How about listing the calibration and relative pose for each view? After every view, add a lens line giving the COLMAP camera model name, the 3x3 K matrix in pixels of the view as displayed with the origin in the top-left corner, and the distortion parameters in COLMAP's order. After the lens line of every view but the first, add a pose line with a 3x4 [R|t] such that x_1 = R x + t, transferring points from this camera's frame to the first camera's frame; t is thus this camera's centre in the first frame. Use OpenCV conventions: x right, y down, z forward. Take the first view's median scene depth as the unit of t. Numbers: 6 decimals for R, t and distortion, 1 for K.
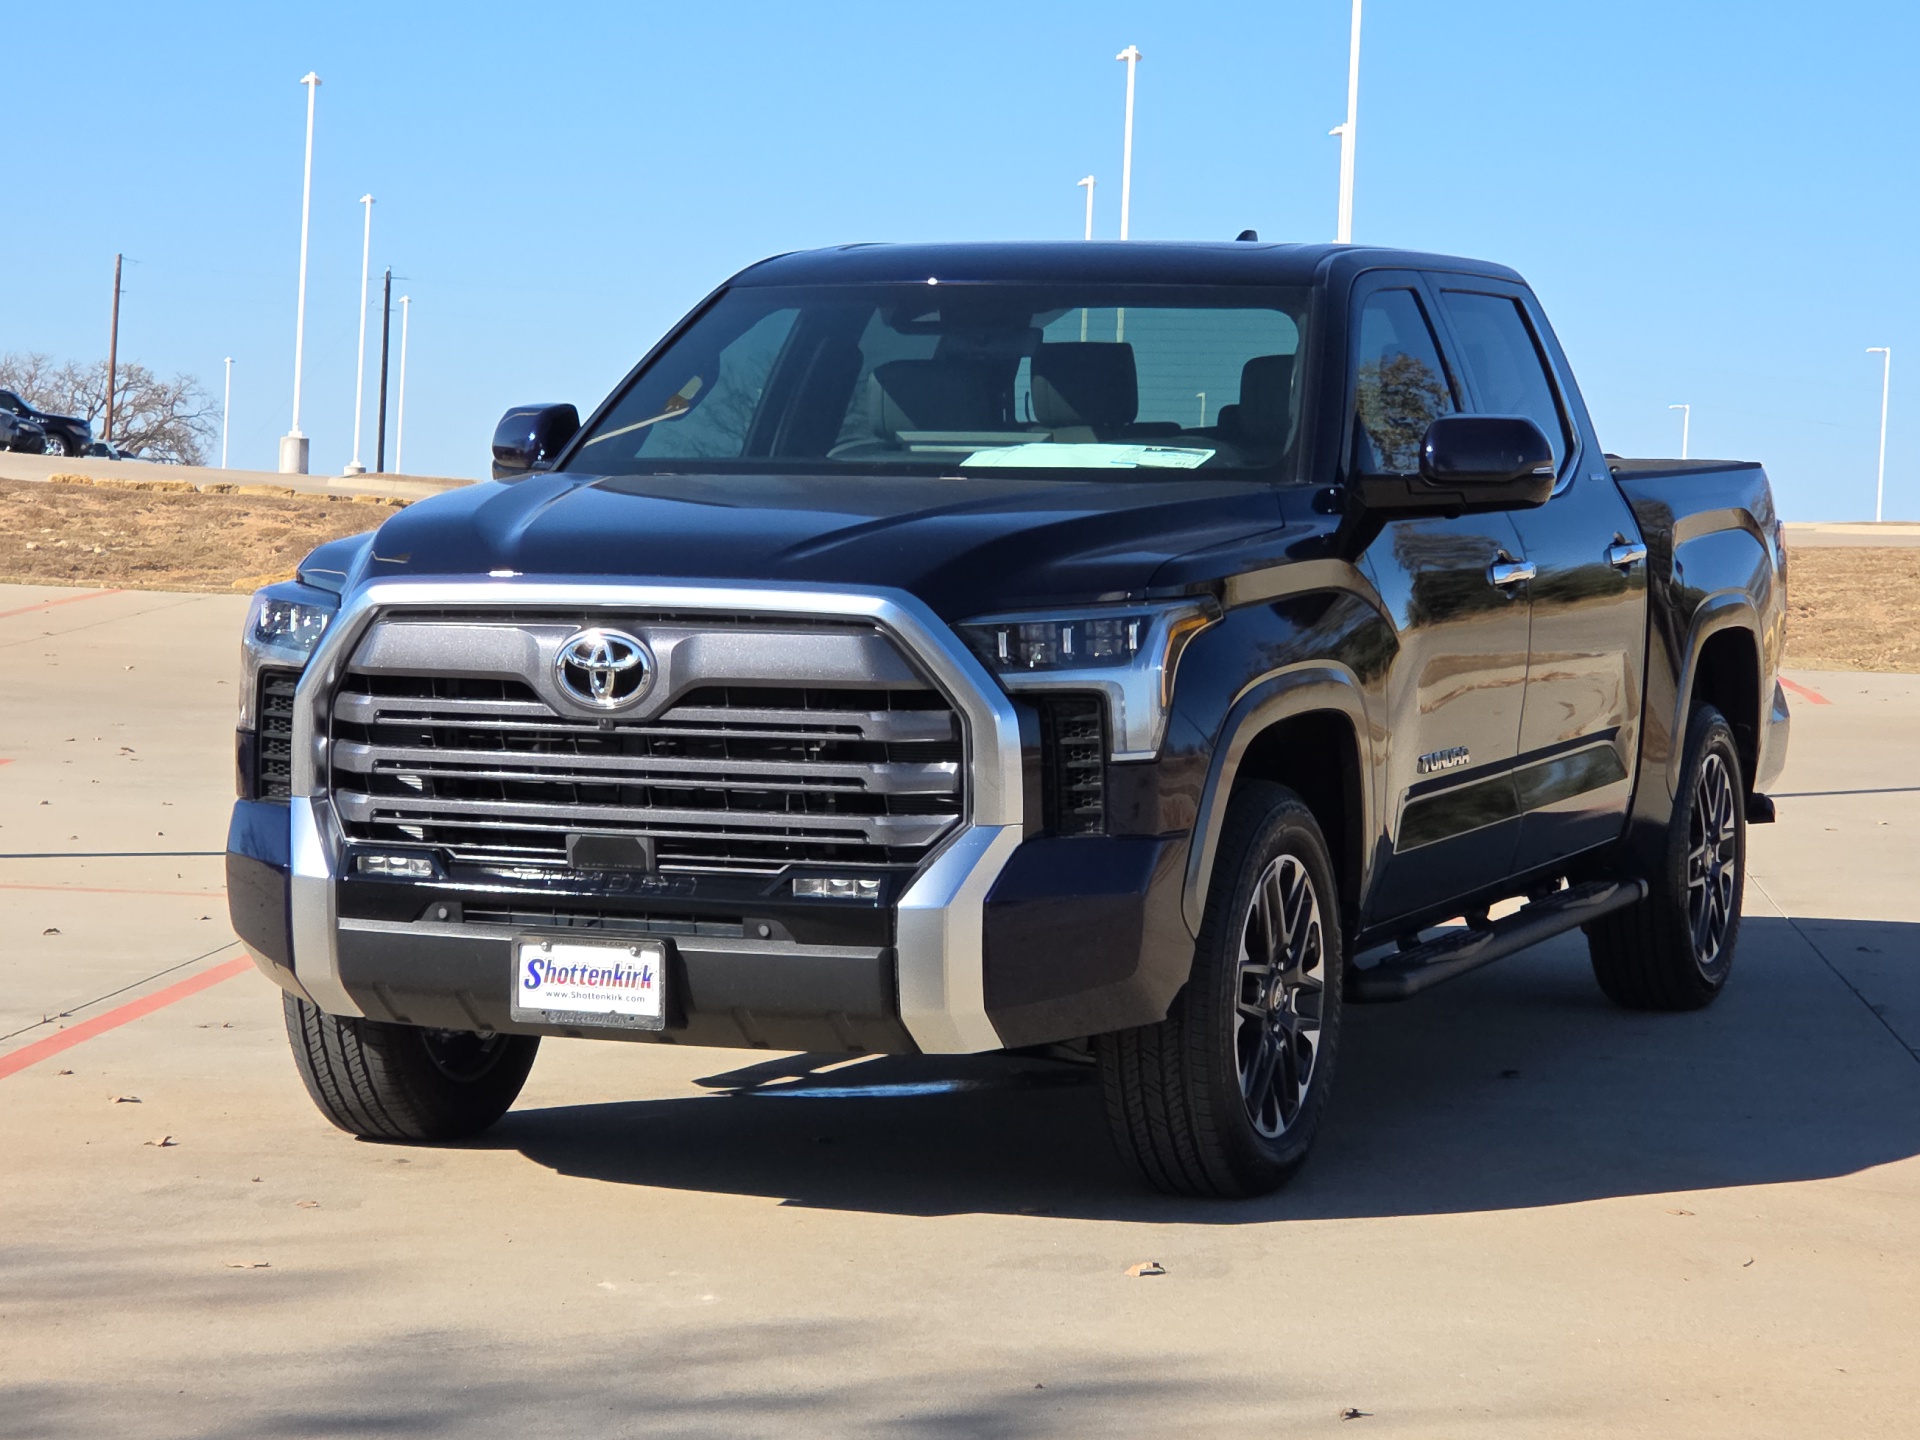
lens RADIAL K [[4283.7, 0, 960.0], [0, 4283.7, 861.0], [0, 0, 1]] dist [-0.238534, 0.114901]
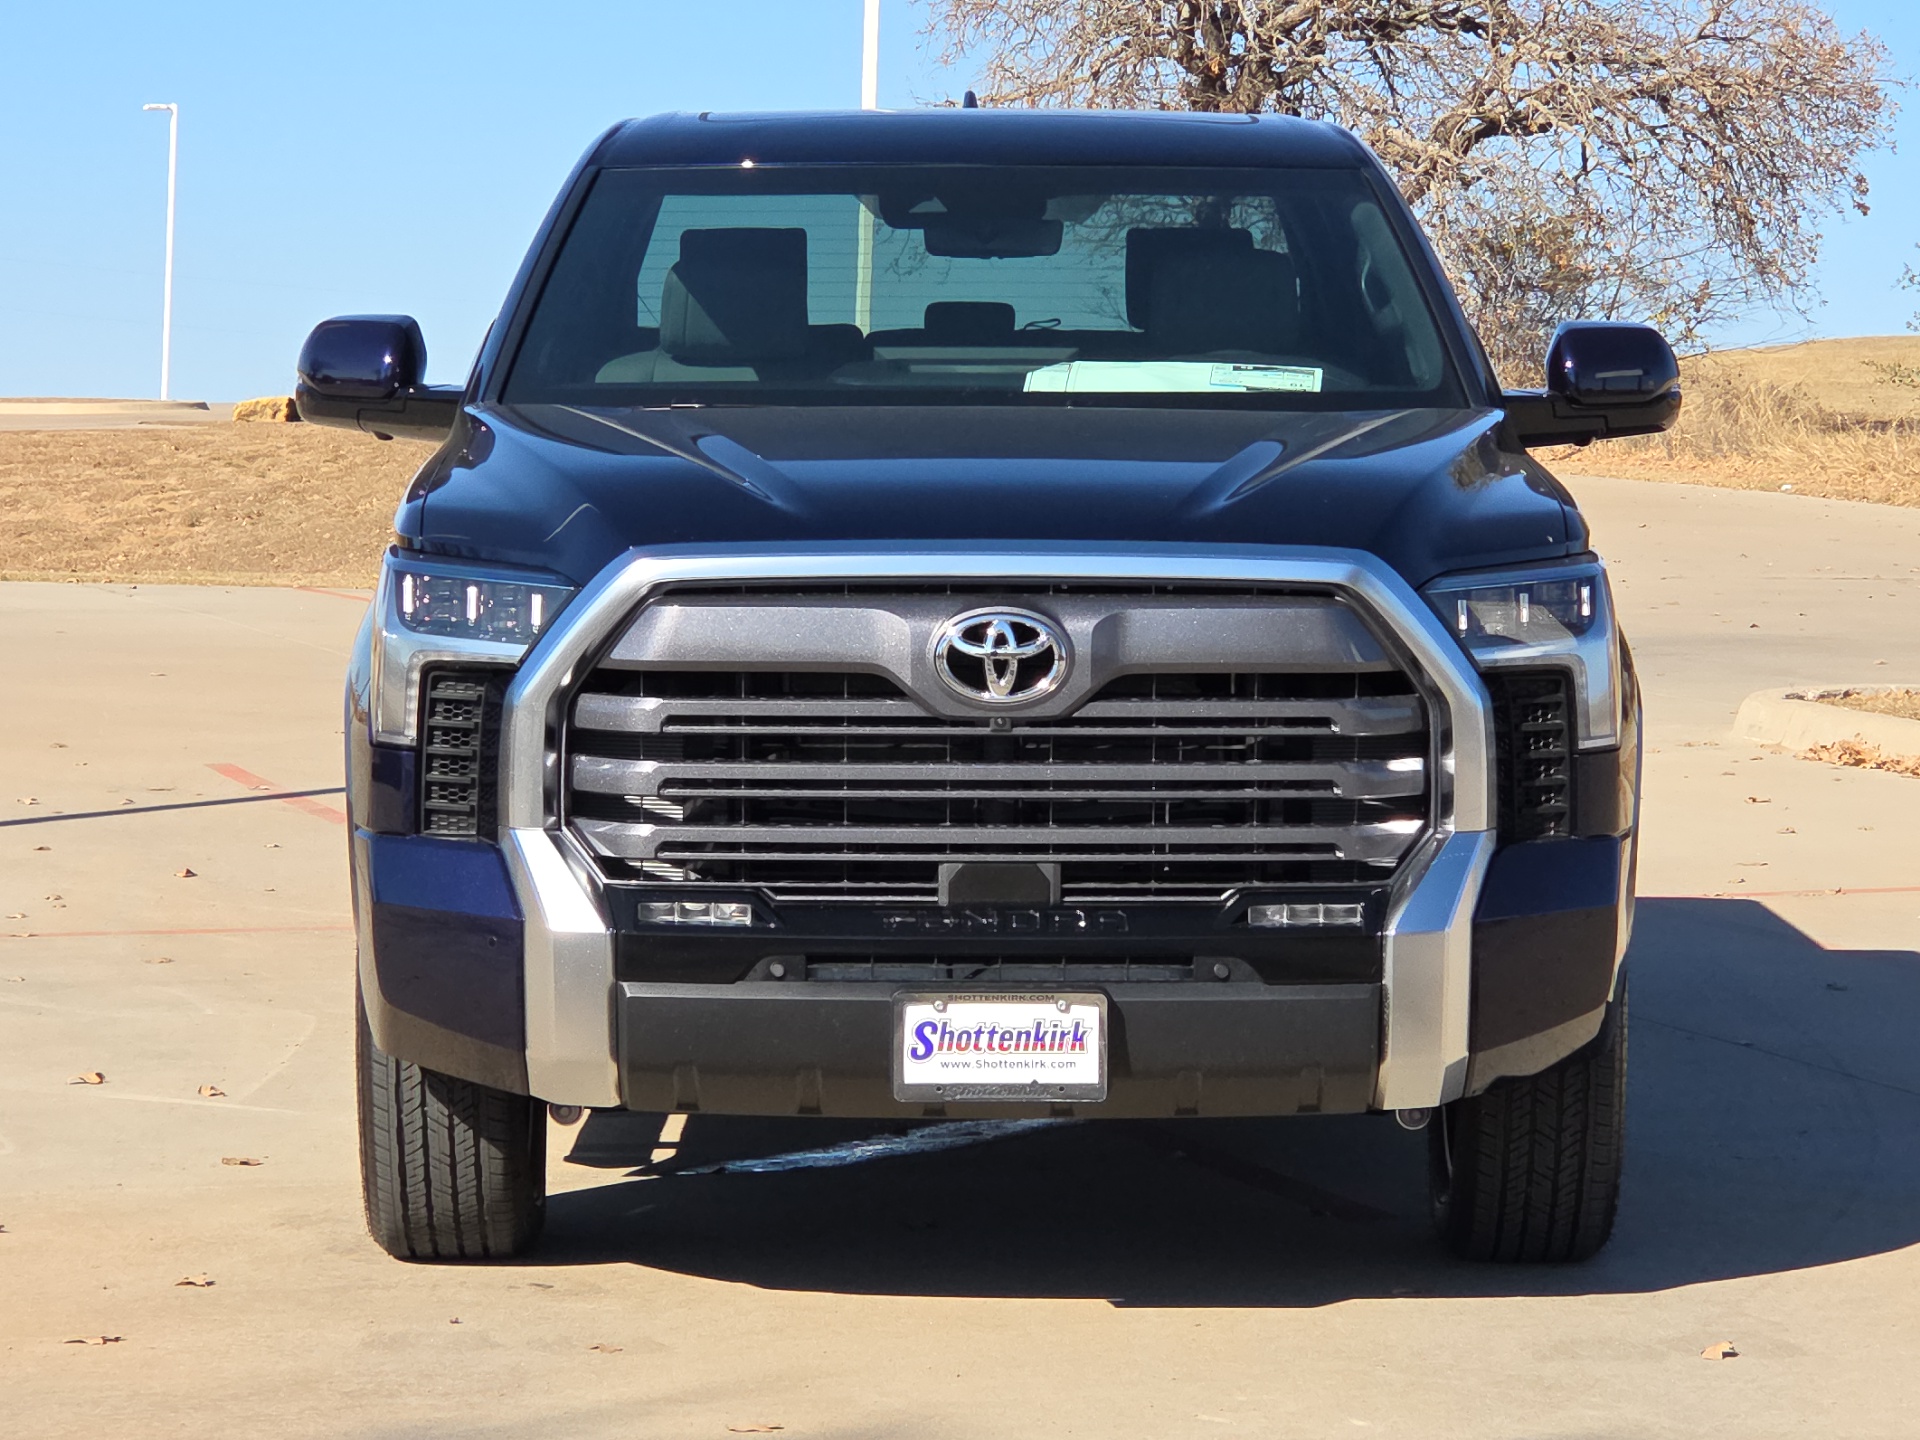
lens RADIAL K [[5265.6, 0, 960.0], [0, 5265.6, 720.0], [0, 0, 1]] dist [-0.473990, 0.010967]
pose [[0.944778, -0.032929, 0.326051, -0.411966], [0.039517, 0.999126, -0.013600, -0.019796], [-0.325319, 0.025734, 0.945254, 0.068463]]
